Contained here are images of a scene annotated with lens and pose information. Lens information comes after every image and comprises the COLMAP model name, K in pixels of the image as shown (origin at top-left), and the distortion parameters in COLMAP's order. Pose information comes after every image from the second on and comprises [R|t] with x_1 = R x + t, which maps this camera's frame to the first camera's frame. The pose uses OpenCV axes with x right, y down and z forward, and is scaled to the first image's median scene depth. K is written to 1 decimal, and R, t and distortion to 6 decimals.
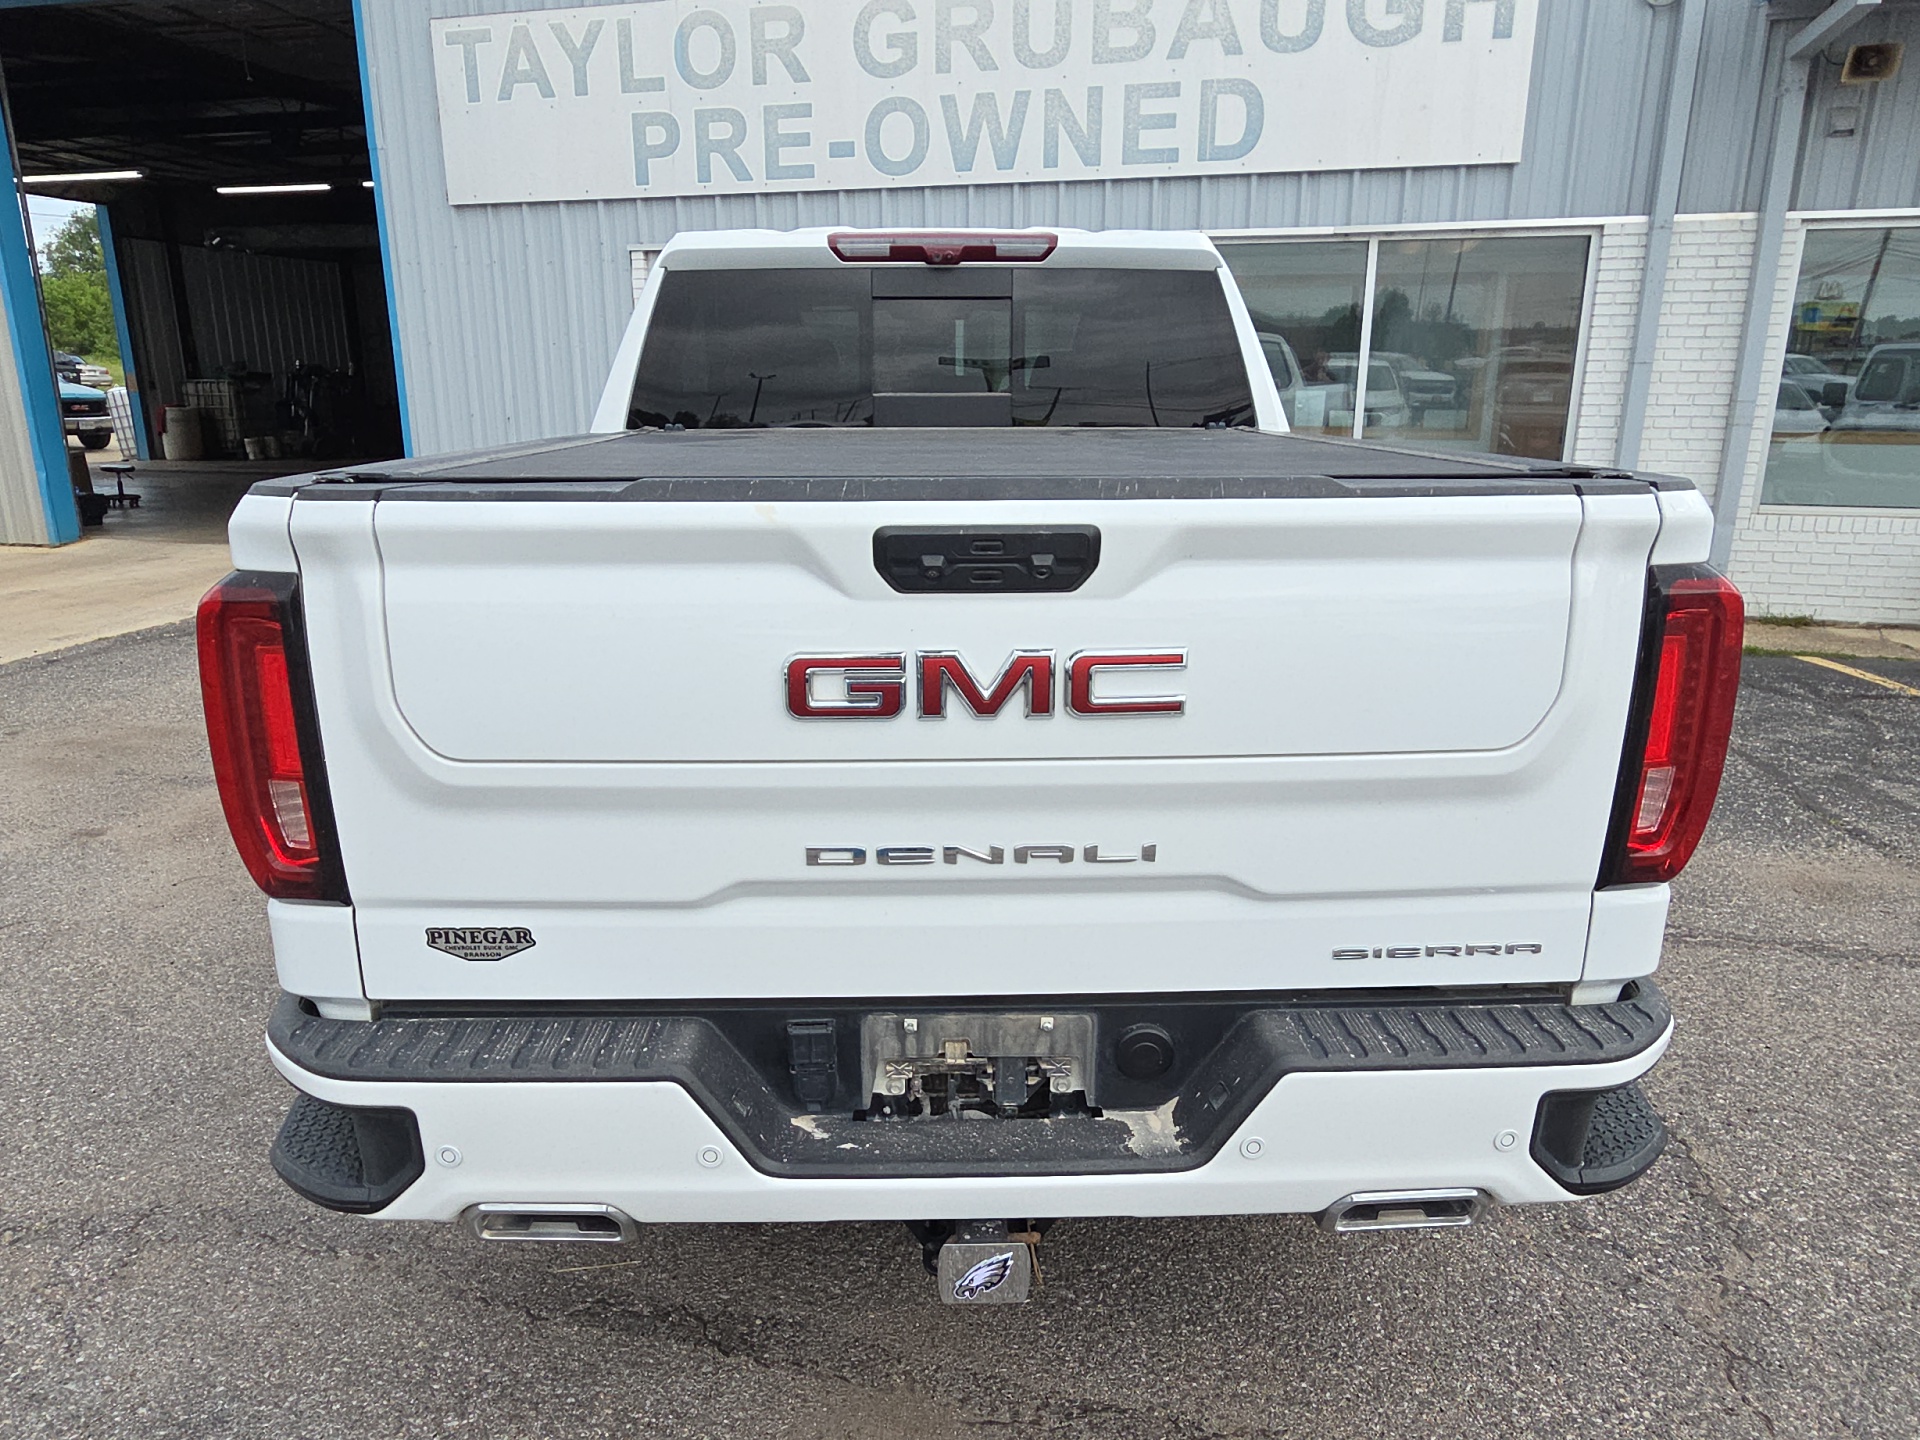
lens RADIAL K [[1276.3, 0, 960.0], [0, 1276.3, 720.0], [0, 0, 1]] dist [0.004489, -0.000138]
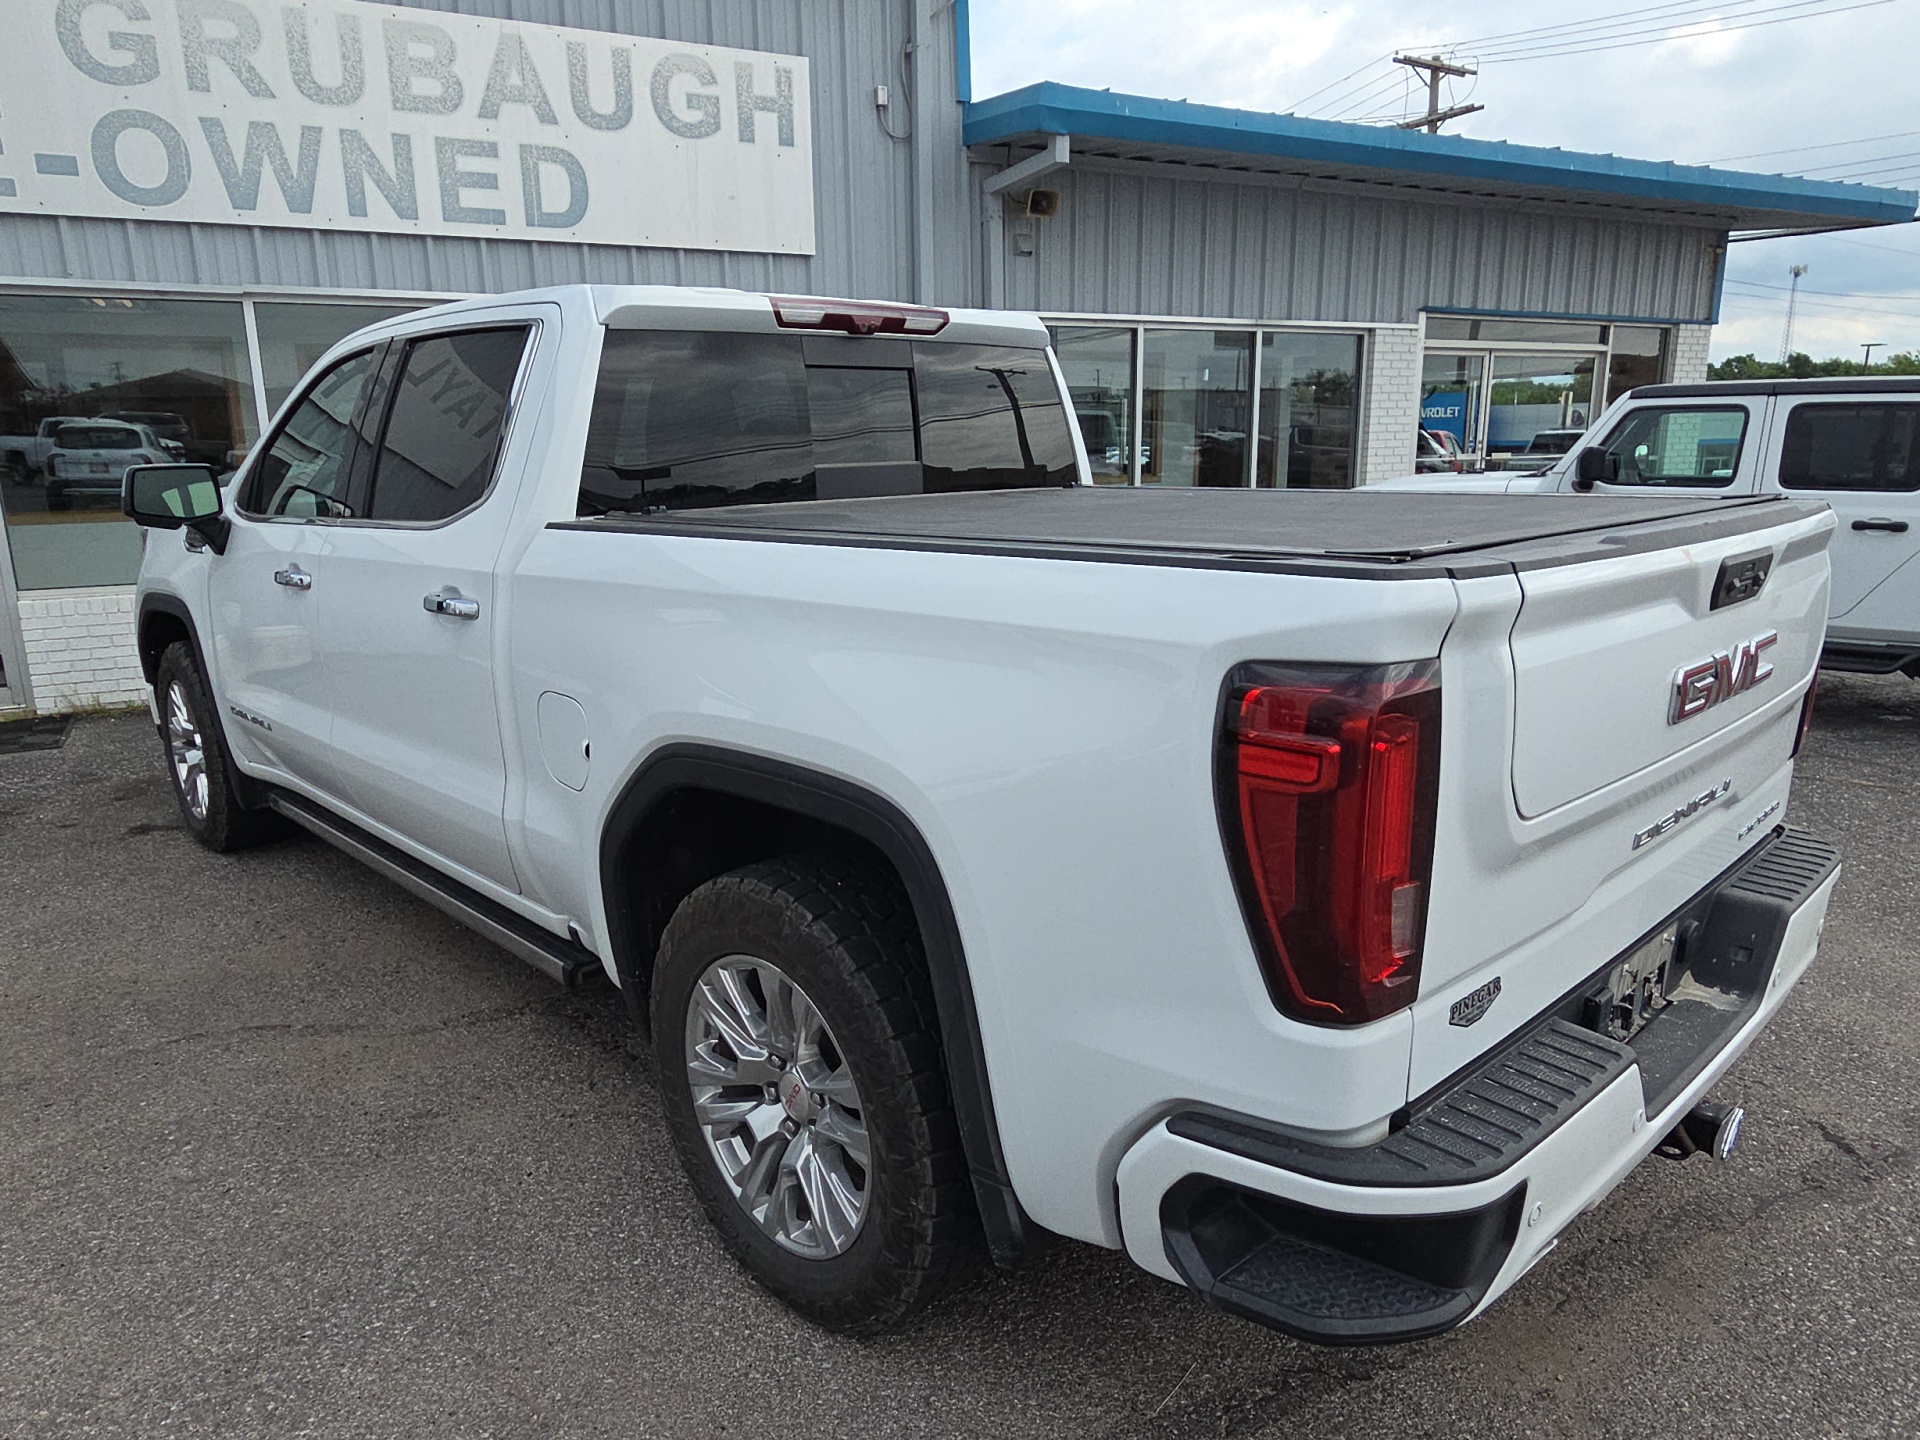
lens RADIAL K [[1261.9, 0, 960.0], [0, 1261.9, 720.0], [0, 0, 1]] dist [0.006791, 0.000902]
pose [[0.746141, -0.157839, 0.646808, -0.248188], [0.187025, 0.982064, 0.023904, -0.028042], [-0.638980, 0.103134, 0.762278, 0.091505]]
